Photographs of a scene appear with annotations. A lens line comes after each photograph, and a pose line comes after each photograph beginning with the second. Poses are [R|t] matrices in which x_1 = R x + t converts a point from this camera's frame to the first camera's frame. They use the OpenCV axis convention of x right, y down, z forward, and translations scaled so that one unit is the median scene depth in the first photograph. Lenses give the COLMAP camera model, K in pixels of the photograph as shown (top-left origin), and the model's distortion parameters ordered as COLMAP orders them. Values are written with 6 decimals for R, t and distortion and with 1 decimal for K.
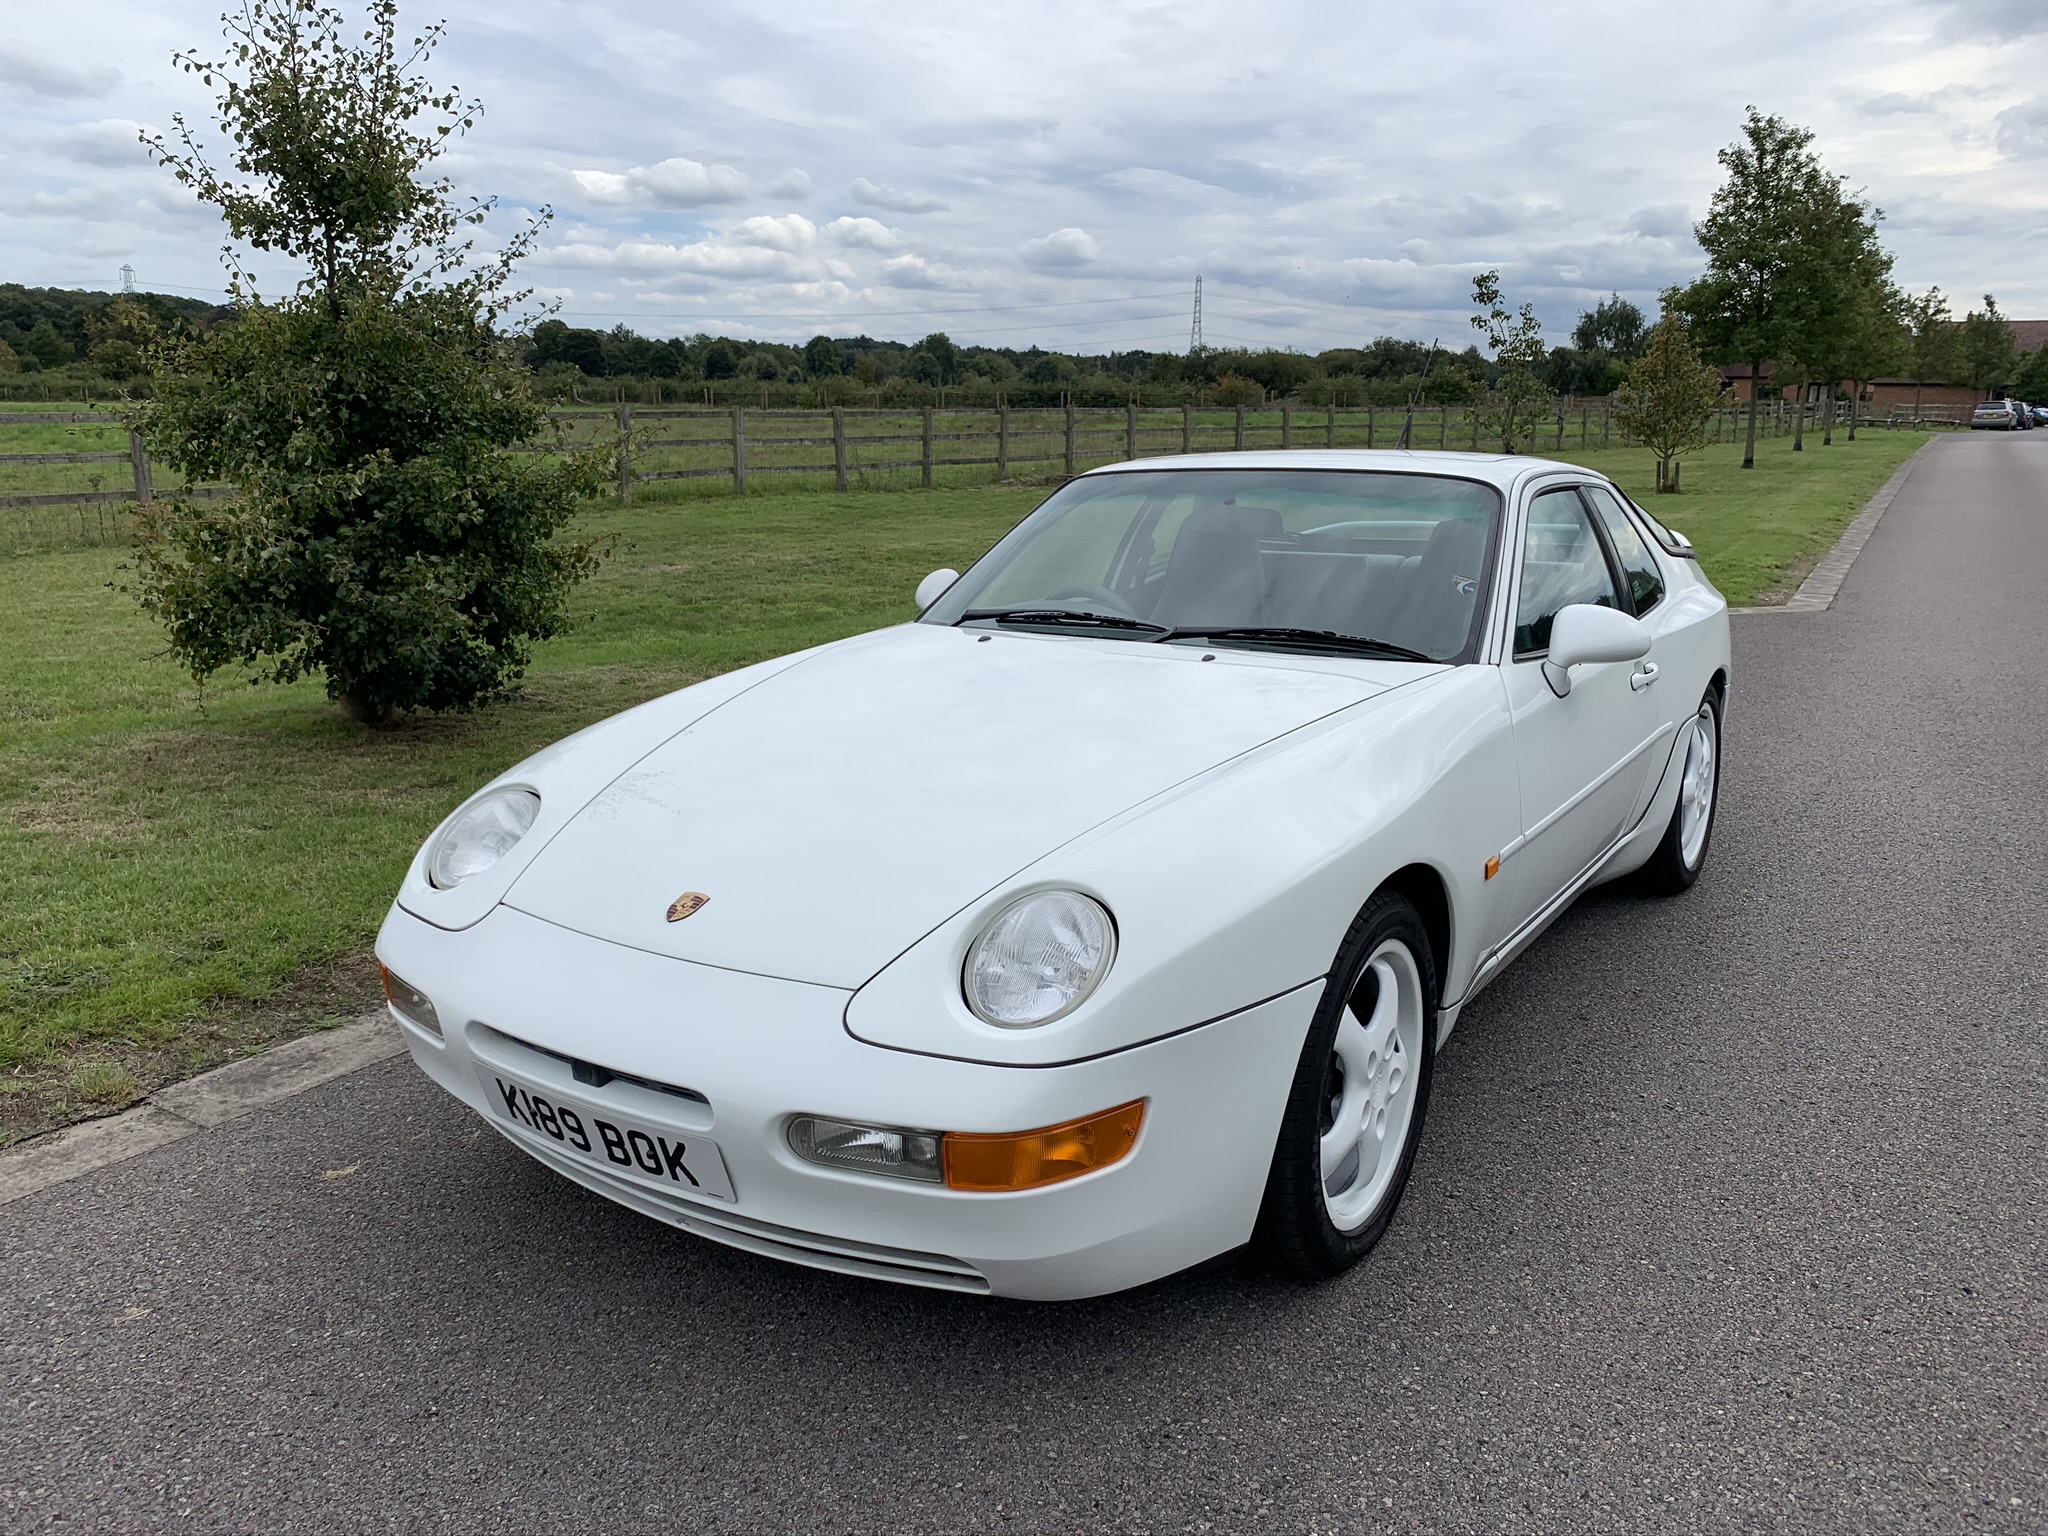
lens RADIAL K [[1579.4, 0, 997.2], [0, 1579.4, 733.1], [0, 0, 1]] dist [0.000172, -0.001485]
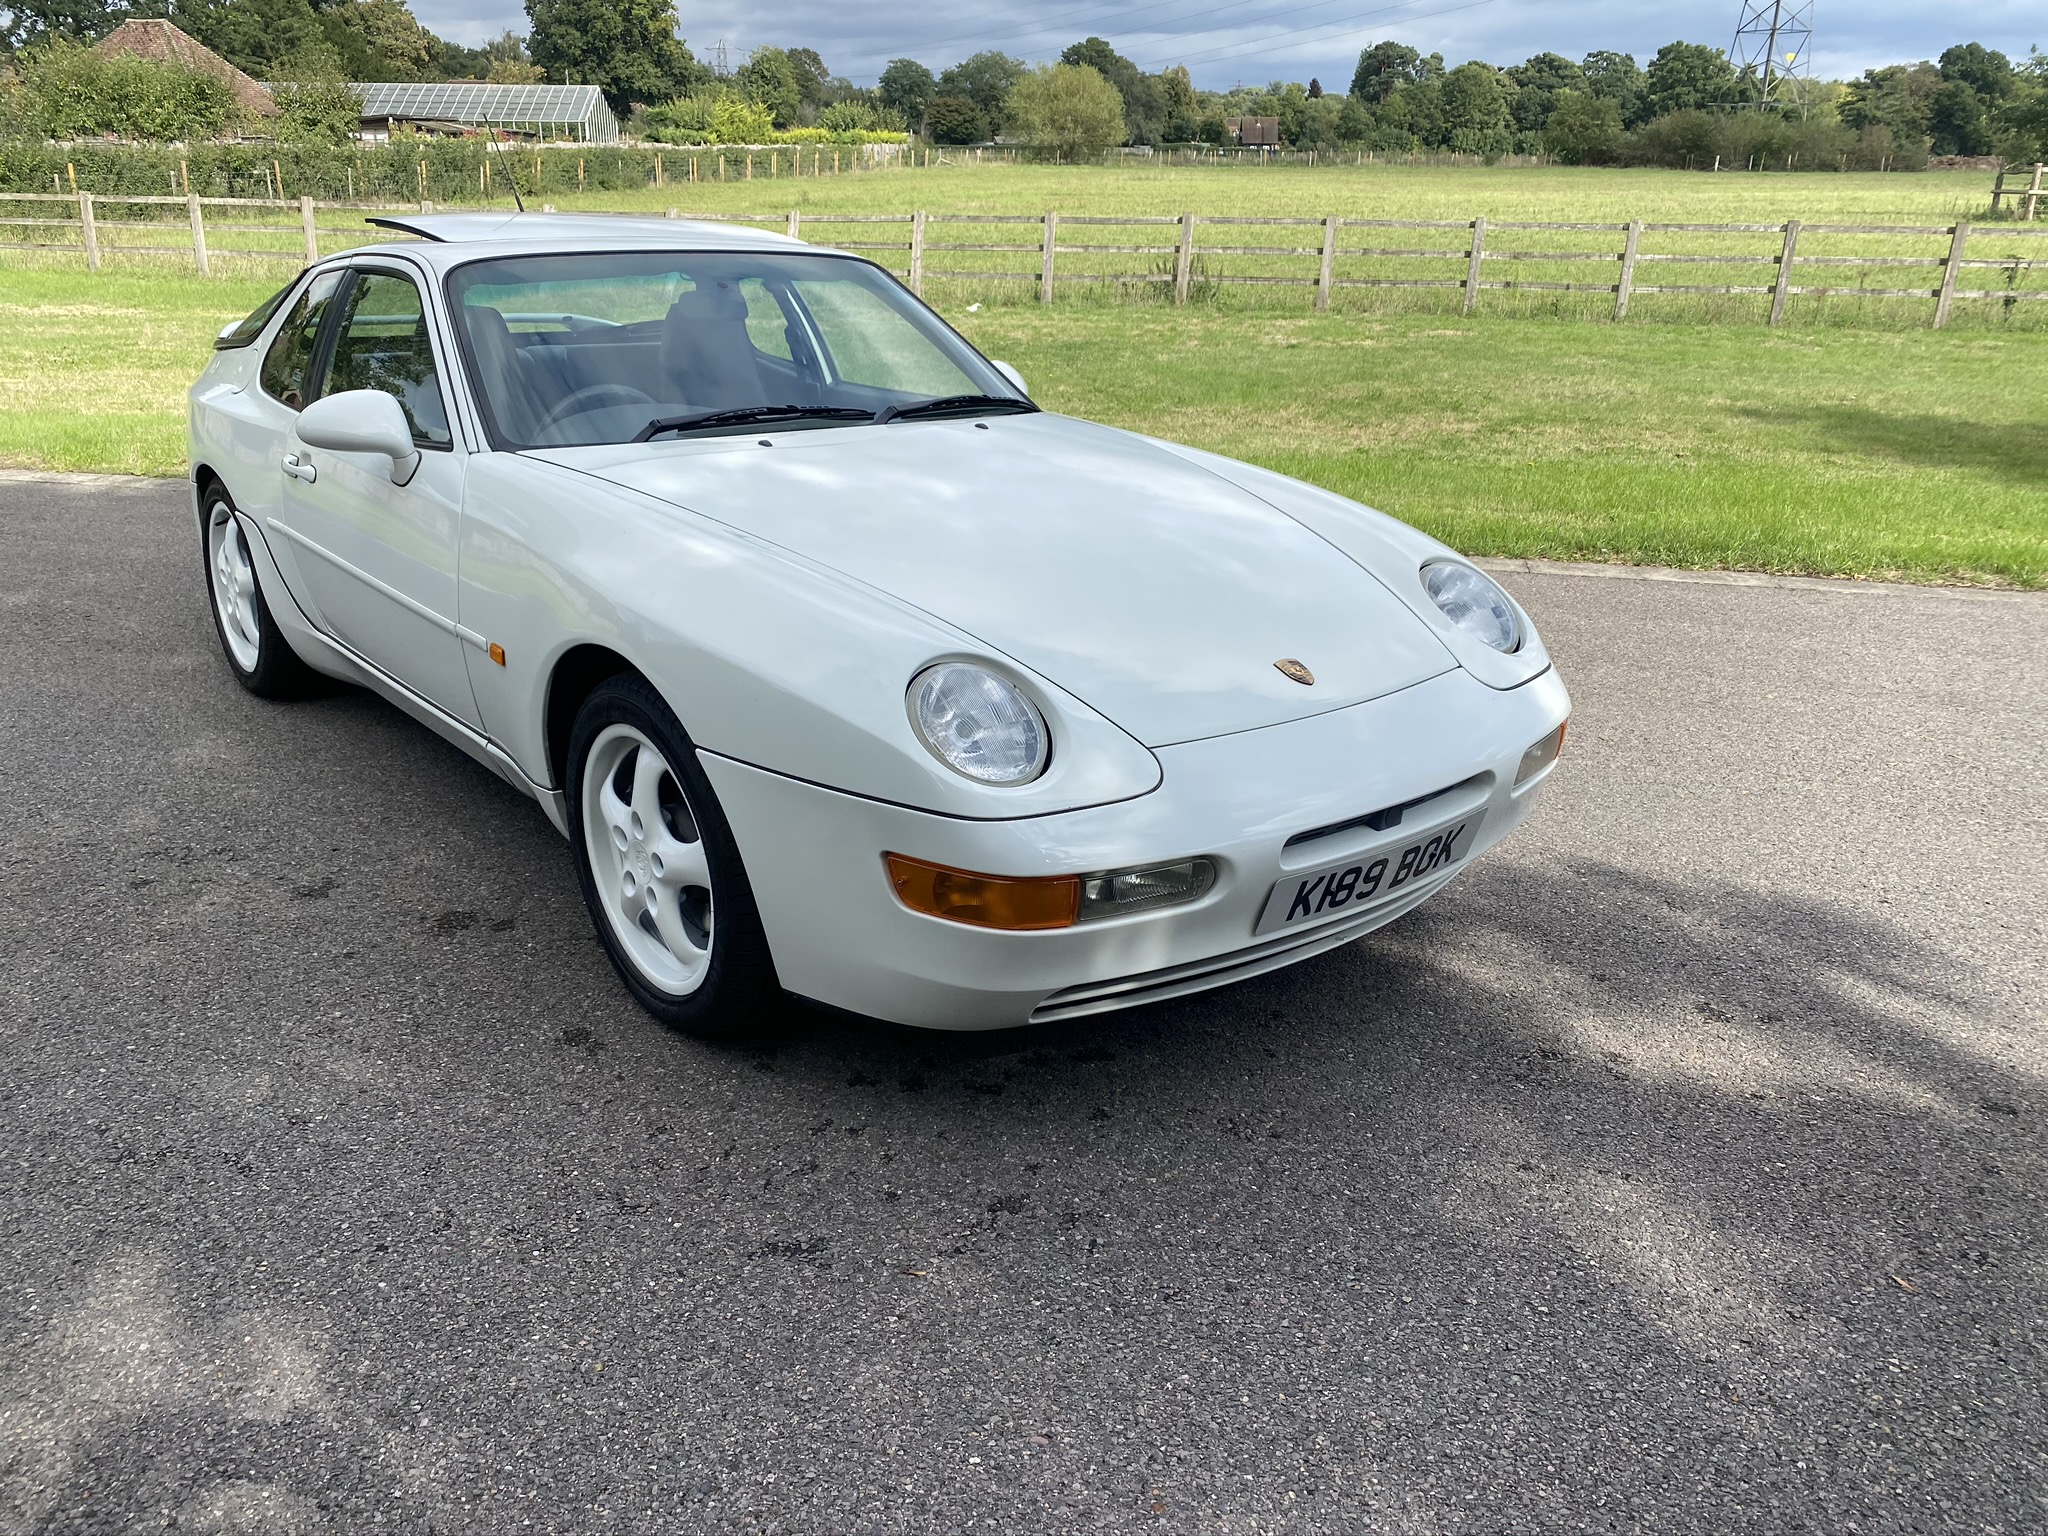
lens RADIAL K [[1582.5, 0, 1016.3], [0, 1582.5, 779.8], [0, 0, 1]] dist [0.014811, -0.007264]
pose [[0.271666, -0.304721, 0.912876, -1.038578], [0.167875, 0.949012, 0.266824, -0.113557], [-0.947637, 0.080762, 0.308969, 0.713292]]
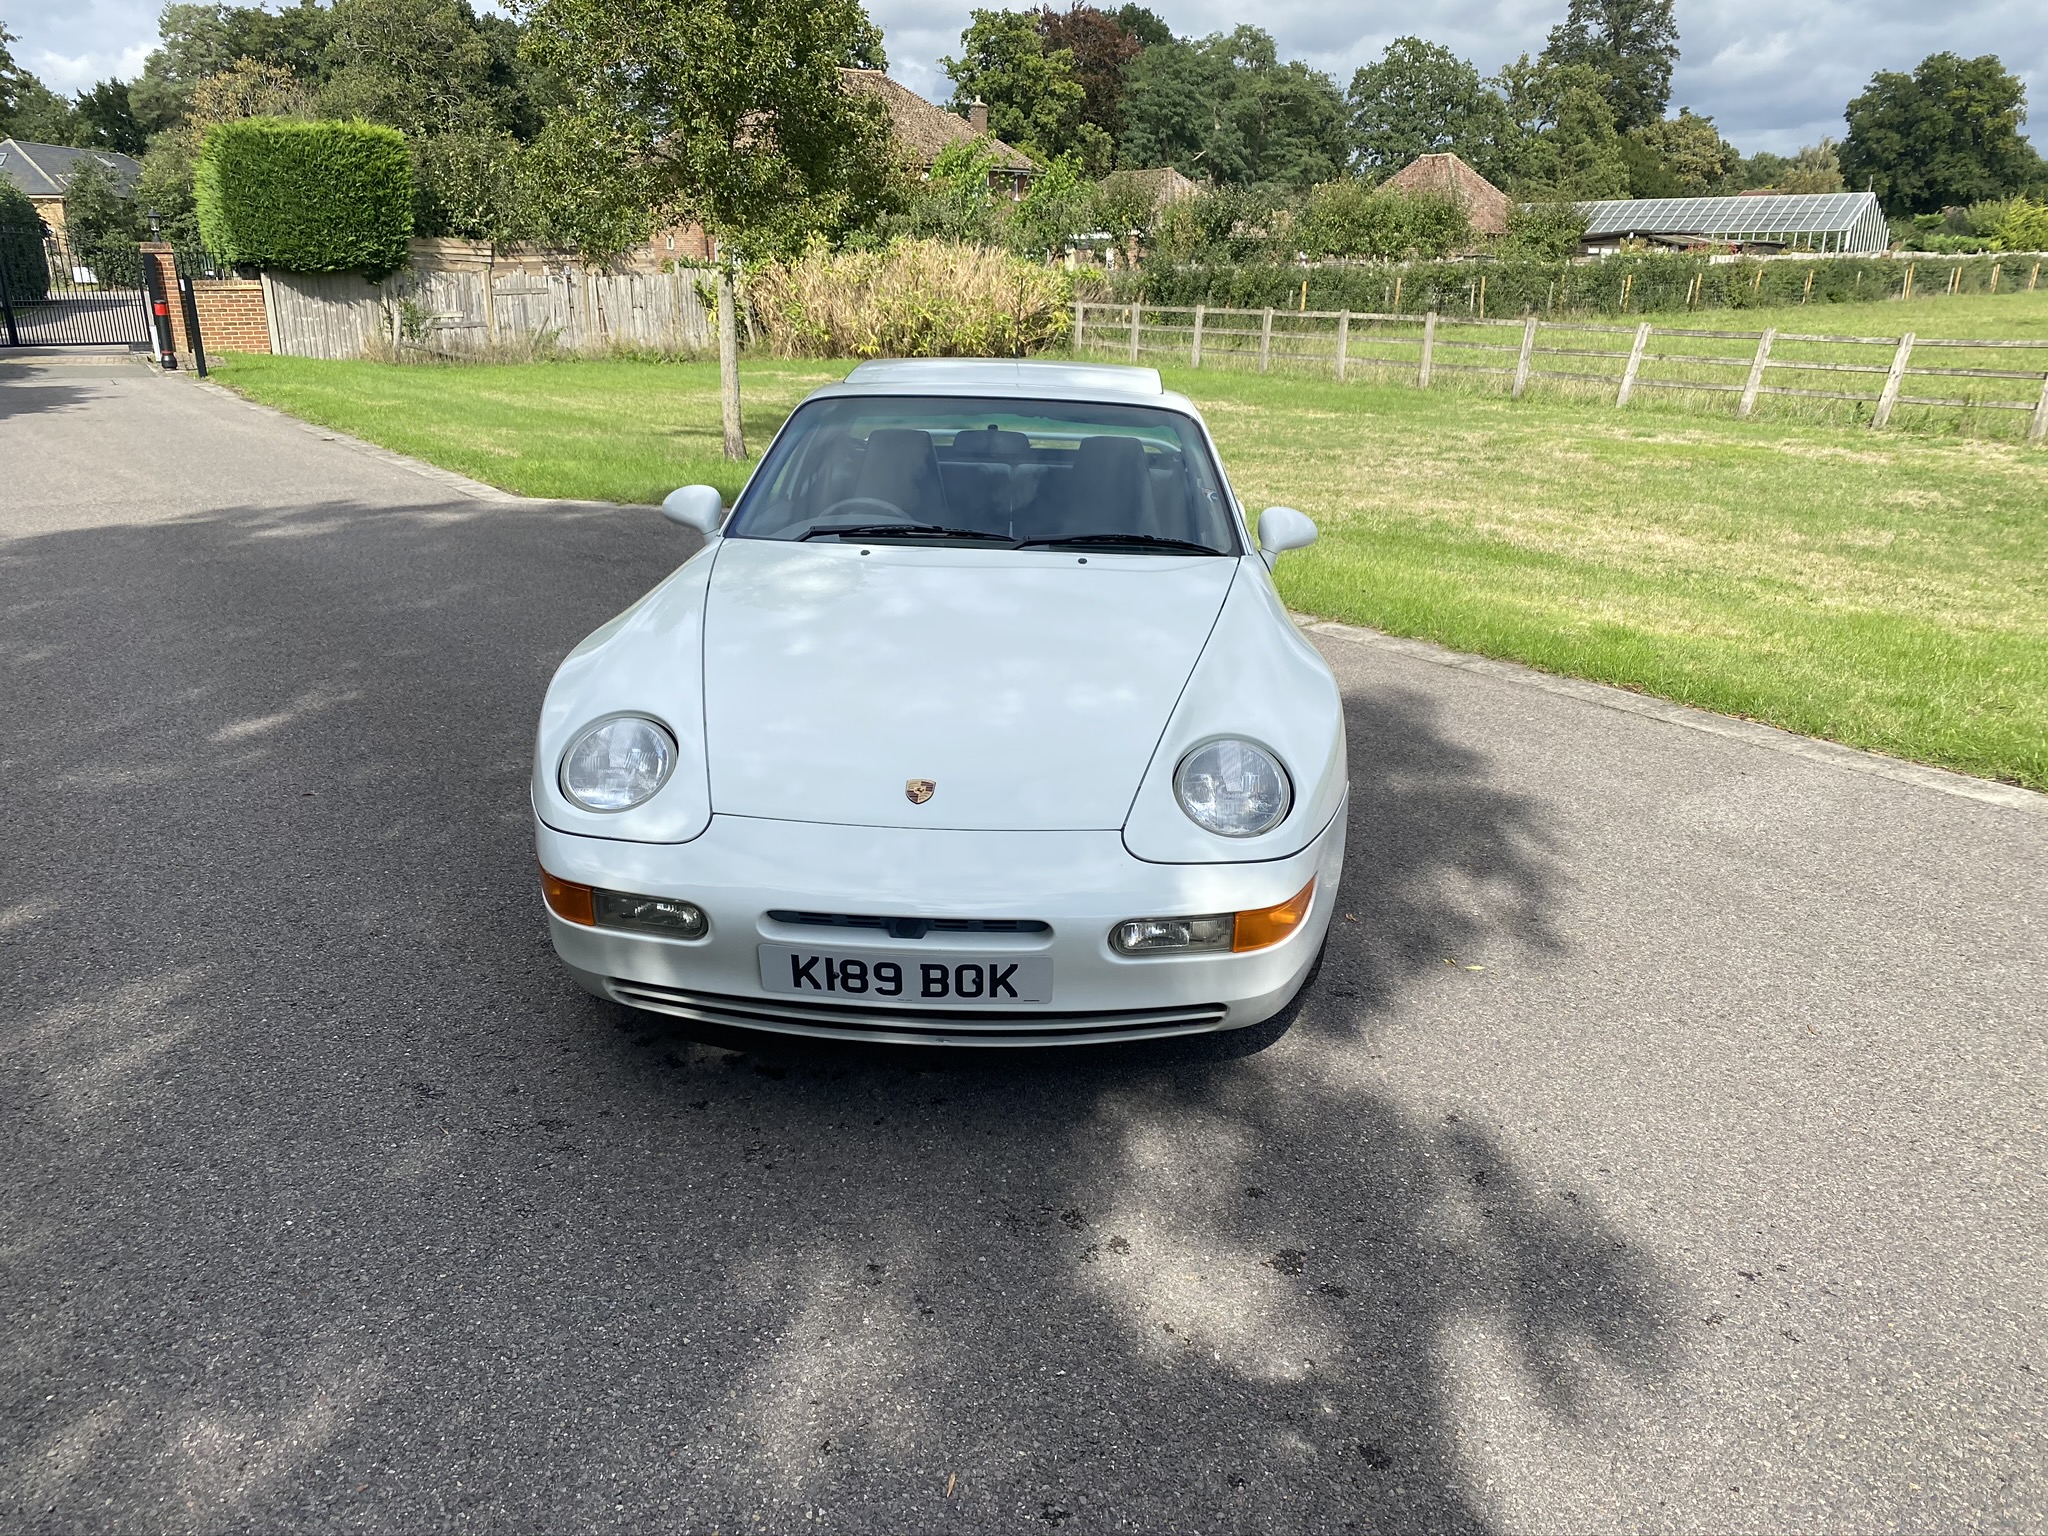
lens RADIAL K [[1582.5, 0, 1020.3], [0, 1582.5, 773.1], [0, 0, 1]] dist [0.014811, -0.007264]
pose [[0.847825, -0.117615, 0.517067, -0.633107], [0.064645, 0.990744, 0.119364, -0.035392], [-0.526320, -0.067774, 0.847581, -0.057992]]
